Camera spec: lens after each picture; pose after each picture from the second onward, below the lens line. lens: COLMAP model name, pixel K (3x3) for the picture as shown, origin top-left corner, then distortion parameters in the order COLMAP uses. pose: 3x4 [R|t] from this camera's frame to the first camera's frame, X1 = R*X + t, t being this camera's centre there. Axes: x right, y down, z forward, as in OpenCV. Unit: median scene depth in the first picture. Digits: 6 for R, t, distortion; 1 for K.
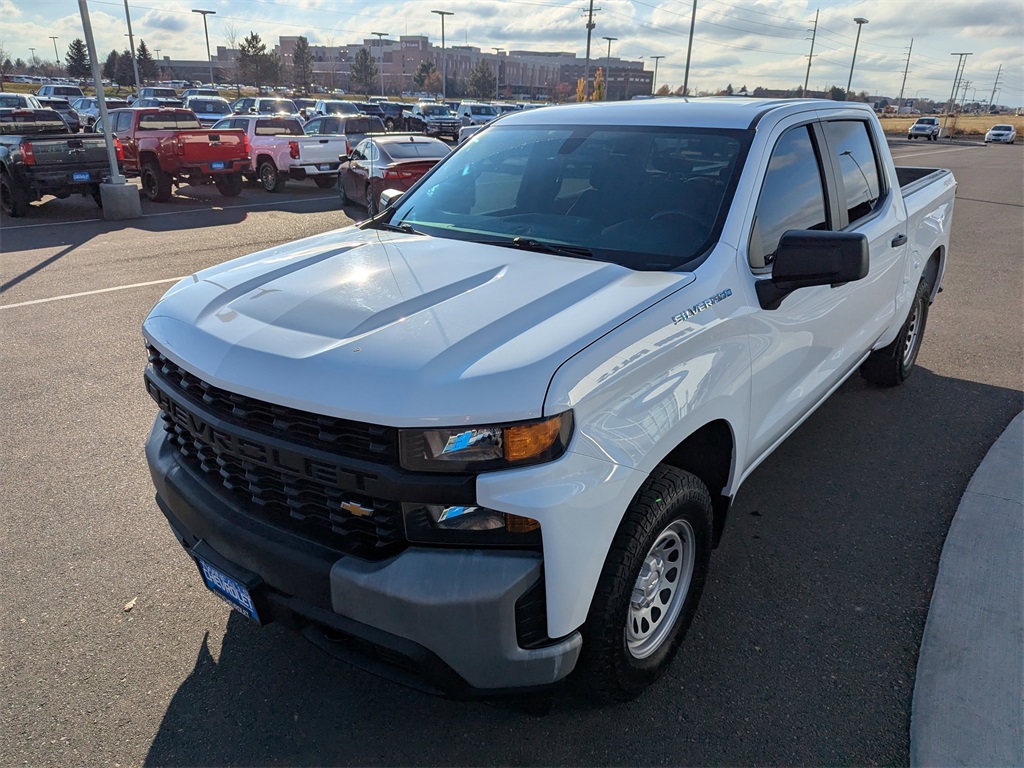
lens RADIAL K [[720.3, 0, 505.9], [0, 720.3, 385.7], [0, 0, 1]] dist [0.053277, -0.046521]
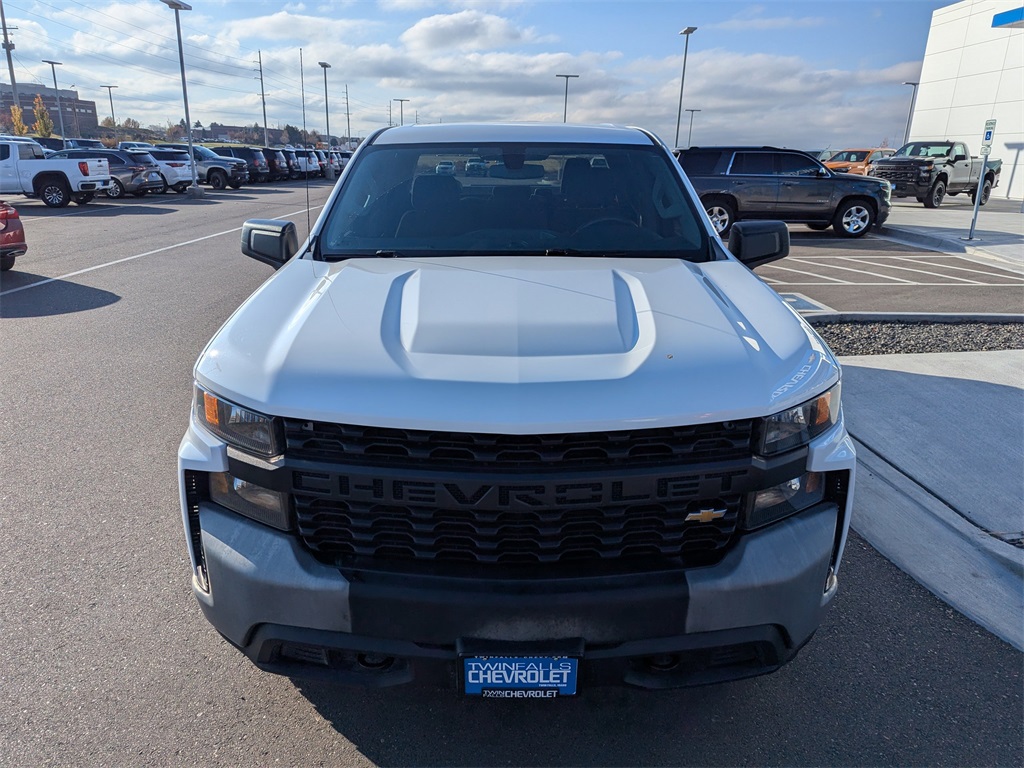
lens RADIAL K [[724.4, 0, 513.4], [0, 724.4, 381.5], [0, 0, 1]] dist [0.024363, -0.007891]
pose [[0.778315, -0.187942, 0.599086, -0.738395], [0.217338, 0.975807, 0.023765, -0.066462], [-0.589059, 0.111707, 0.800332, 0.264701]]
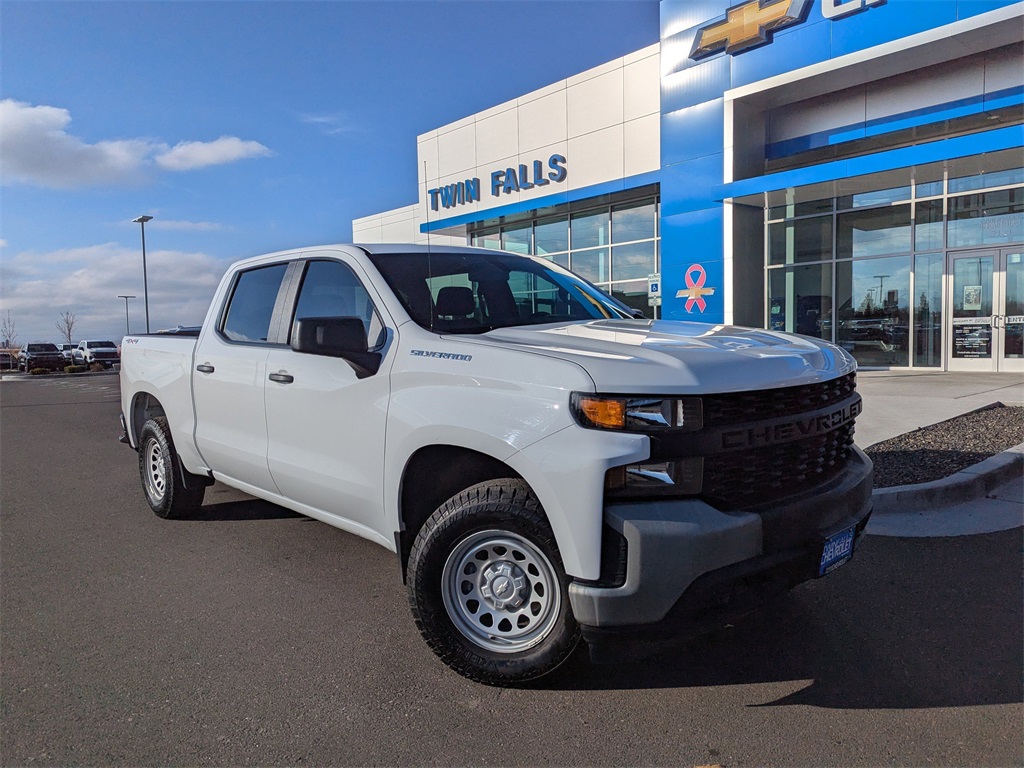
lens RADIAL K [[716.4, 0, 512.0], [0, 716.4, 384.0], [0, 0, 1]] dist [0.063341, -0.052696]
pose [[0.146387, -0.085182, 0.985553, -1.483285], [0.385803, 0.922309, 0.022412, -0.202413], [-0.910893, 0.376948, 0.167878, 1.062948]]
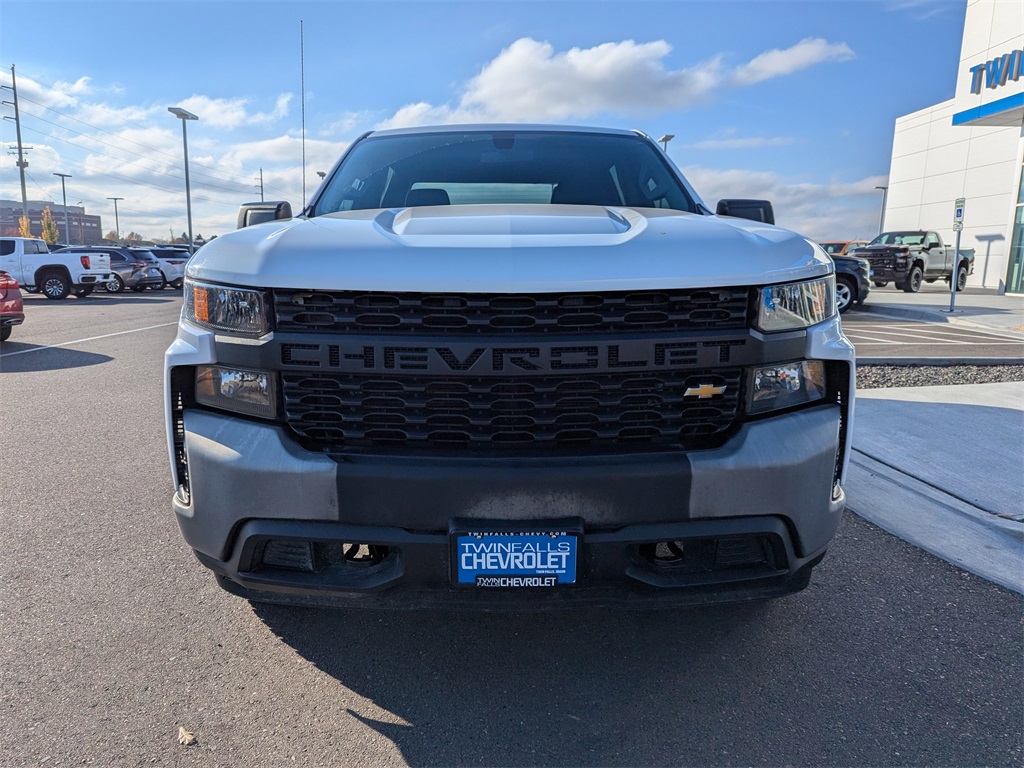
lens RADIAL K [[720.3, 0, 505.9], [0, 720.3, 385.7], [0, 0, 1]] dist [0.053277, -0.046521]
pose [[0.775403, -0.113393, 0.621202, -0.766983], [0.226314, 0.968298, -0.105741, 0.156102], [-0.589519, 0.222578, 0.776483, 0.315515]]
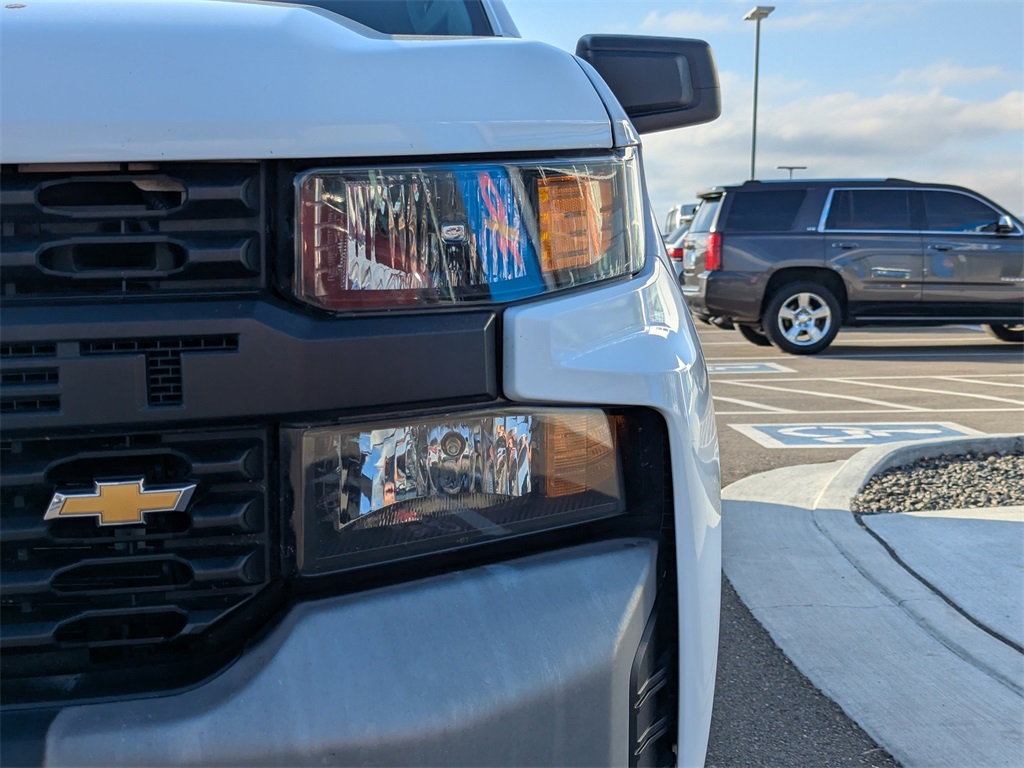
lens RADIAL K [[1462.0, 0, 512.0], [0, 1462.0, 384.0], [0, 0, 1]] dist [-0.019438, -0.036677]
pose [[0.756811, -0.069382, 0.649941, -0.357735], [0.243623, 0.952643, -0.181986, 0.206657], [-0.606535, 0.296070, 0.737874, 0.346137]]
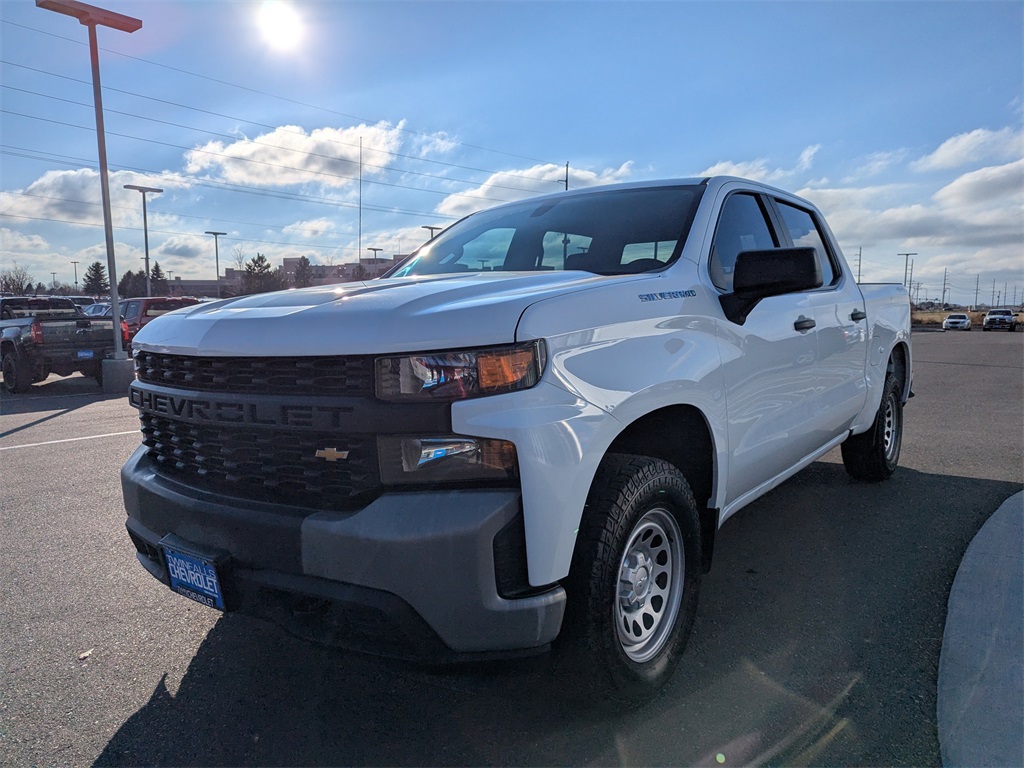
lens RADIAL K [[719.3, 0, 496.9], [0, 719.3, 388.9], [0, 0, 1]] dist [0.054336, -0.046775]
pose [[0.999752, -0.021579, 0.005528, 0.012510], [0.022274, 0.965687, -0.258753, 0.263107], [0.000246, 0.258812, 0.965928, 0.017471]]
